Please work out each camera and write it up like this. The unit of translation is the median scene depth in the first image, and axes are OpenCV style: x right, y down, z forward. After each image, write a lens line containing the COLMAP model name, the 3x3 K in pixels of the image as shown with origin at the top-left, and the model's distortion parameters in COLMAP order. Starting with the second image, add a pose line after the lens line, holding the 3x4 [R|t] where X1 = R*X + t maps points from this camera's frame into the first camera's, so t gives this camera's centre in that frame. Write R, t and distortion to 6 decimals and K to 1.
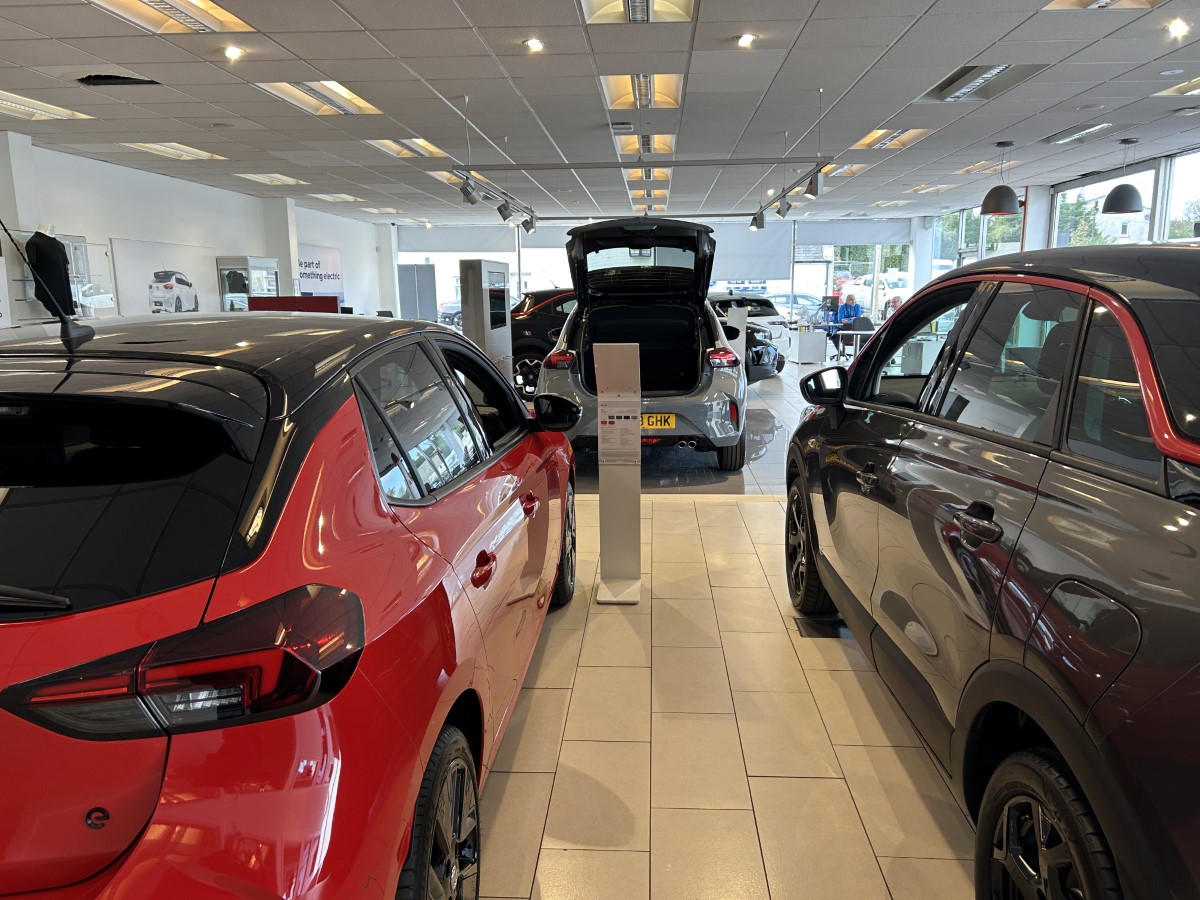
lens RADIAL K [[905.0, 0, 598.3], [0, 905.0, 449.2], [0, 0, 1]] dist [0.049033, -0.054927]
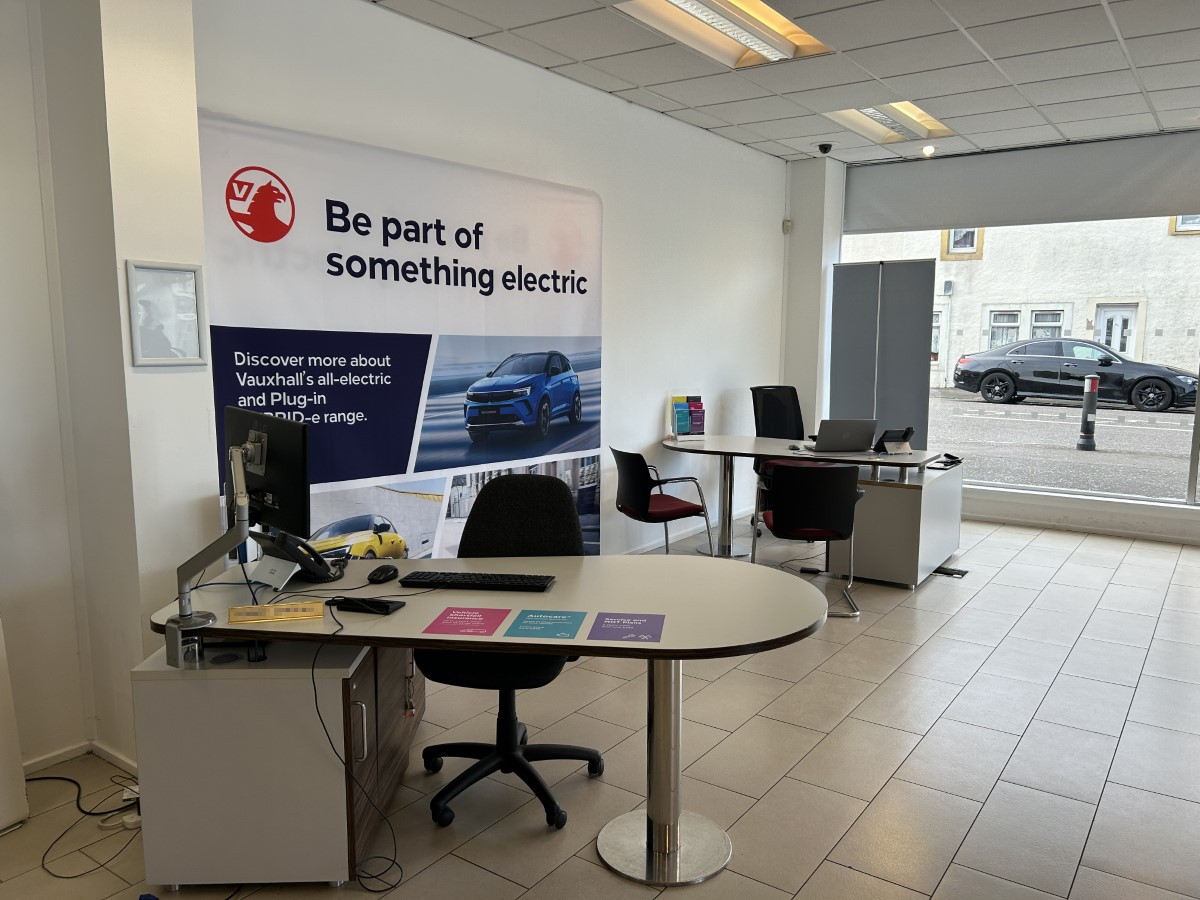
lens RADIAL K [[905.0, 0, 599.1], [0, 905.0, 447.5], [0, 0, 1]] dist [0.049033, -0.054927]
pose [[0.851494, 0.060365, -0.520879, -0.103986], [-0.088819, 0.995602, -0.029813, -0.108136], [0.516788, 0.071650, 0.853110, 0.636666]]
